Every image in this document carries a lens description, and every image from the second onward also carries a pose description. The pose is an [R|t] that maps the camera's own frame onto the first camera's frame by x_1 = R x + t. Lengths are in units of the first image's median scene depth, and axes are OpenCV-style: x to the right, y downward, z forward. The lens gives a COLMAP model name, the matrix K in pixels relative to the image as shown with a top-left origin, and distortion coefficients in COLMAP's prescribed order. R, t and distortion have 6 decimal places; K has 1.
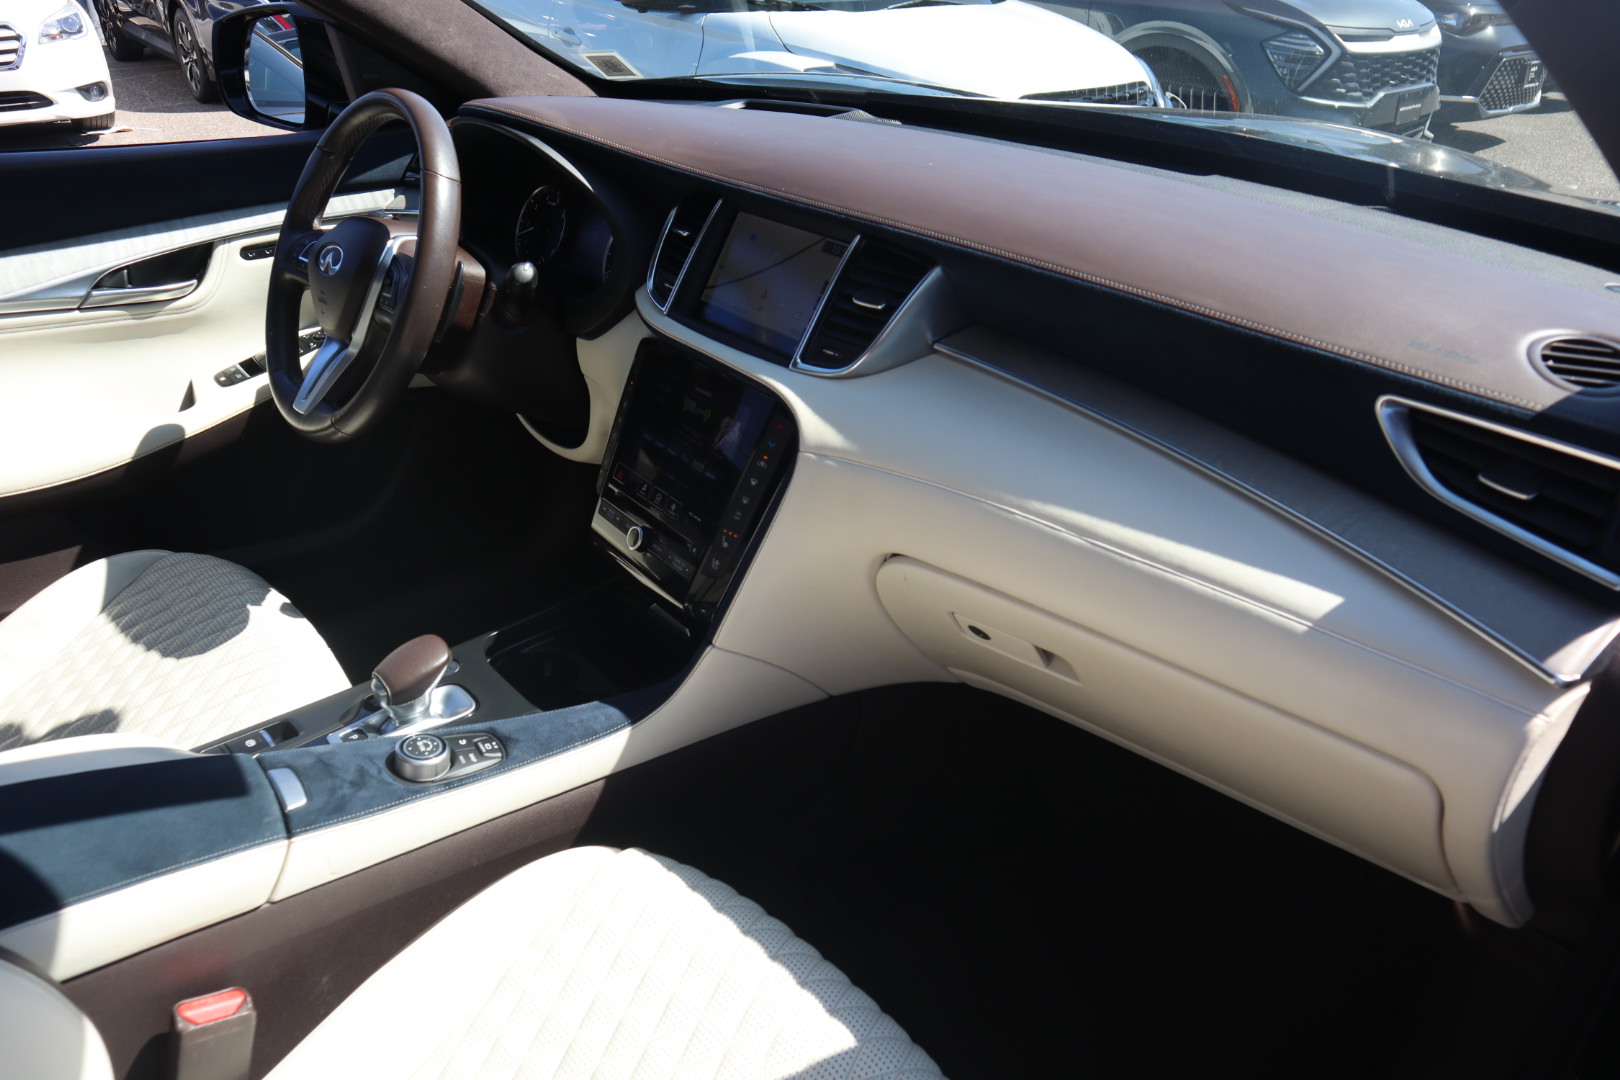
lens RADIAL K [[1158.4, 0, 820.3], [0, 1158.4, 524.0], [0, 0, 1]] dist [-0.120235, 0.083059]
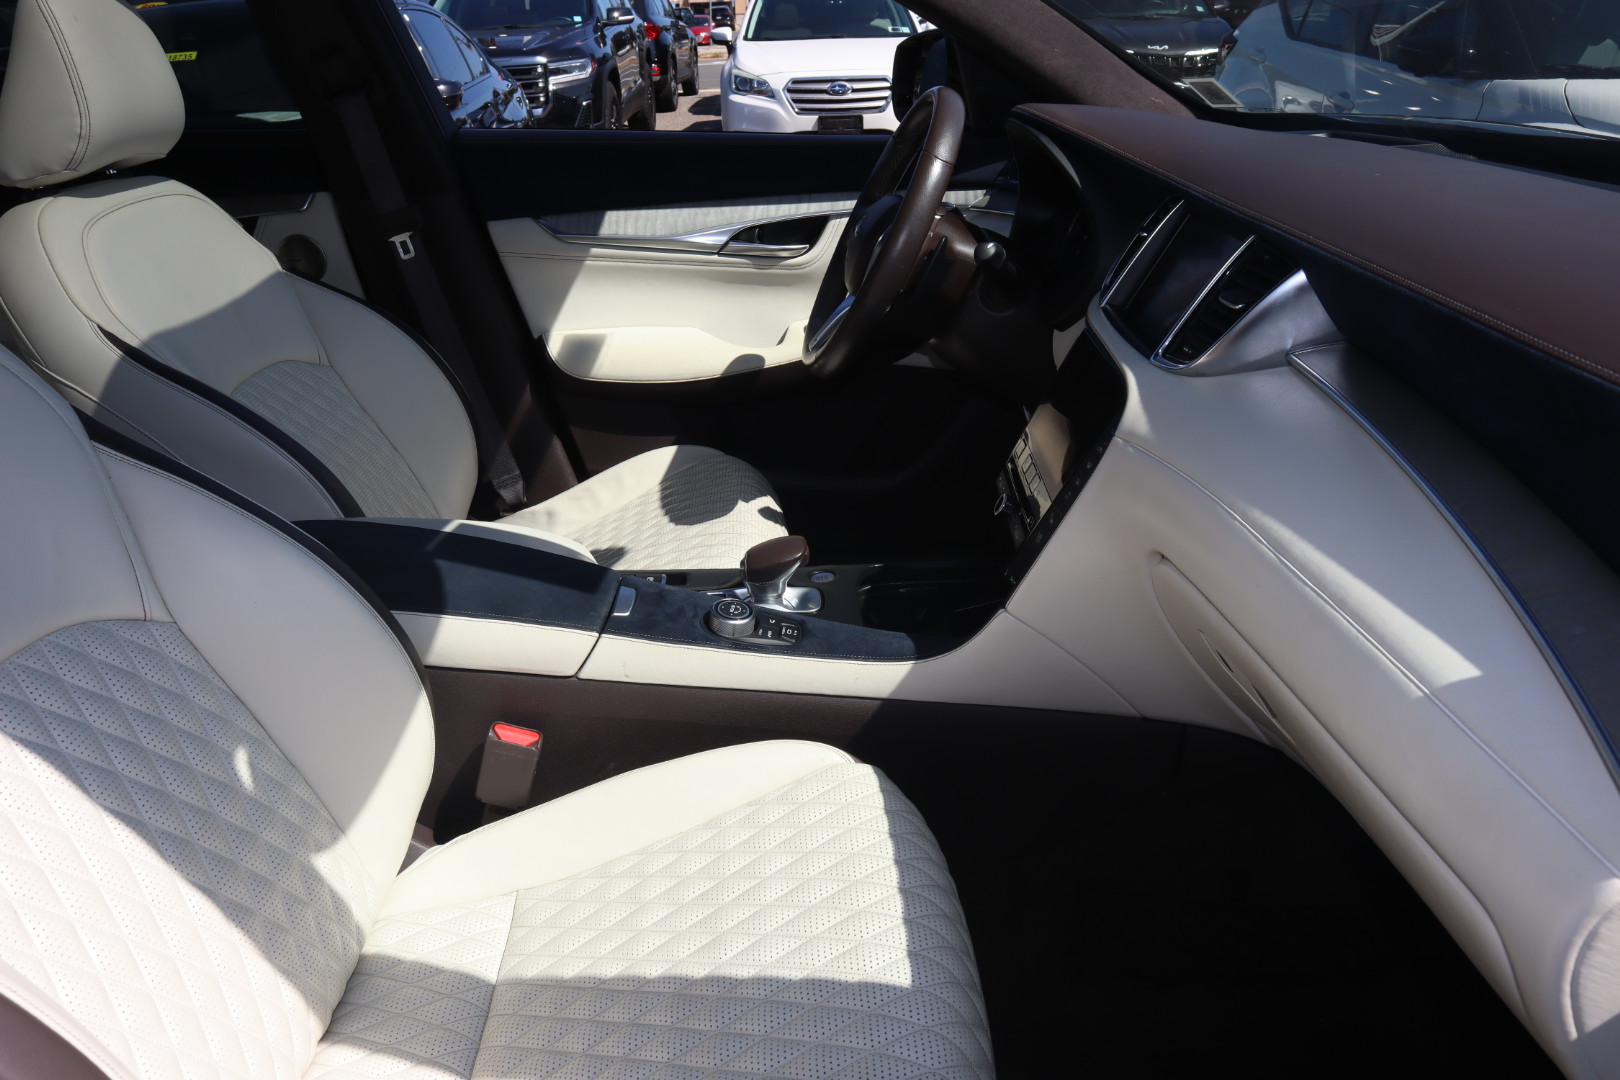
lens RADIAL K [[1158.4, 0, 816.5], [0, 1158.4, 533.0], [0, 0, 1]] dist [-0.120235, 0.083059]
pose [[0.763415, 0.238599, -0.600224, 0.315390], [-0.272992, 0.961381, 0.034951, 0.041357], [0.585384, 0.137174, 0.799068, 0.065153]]
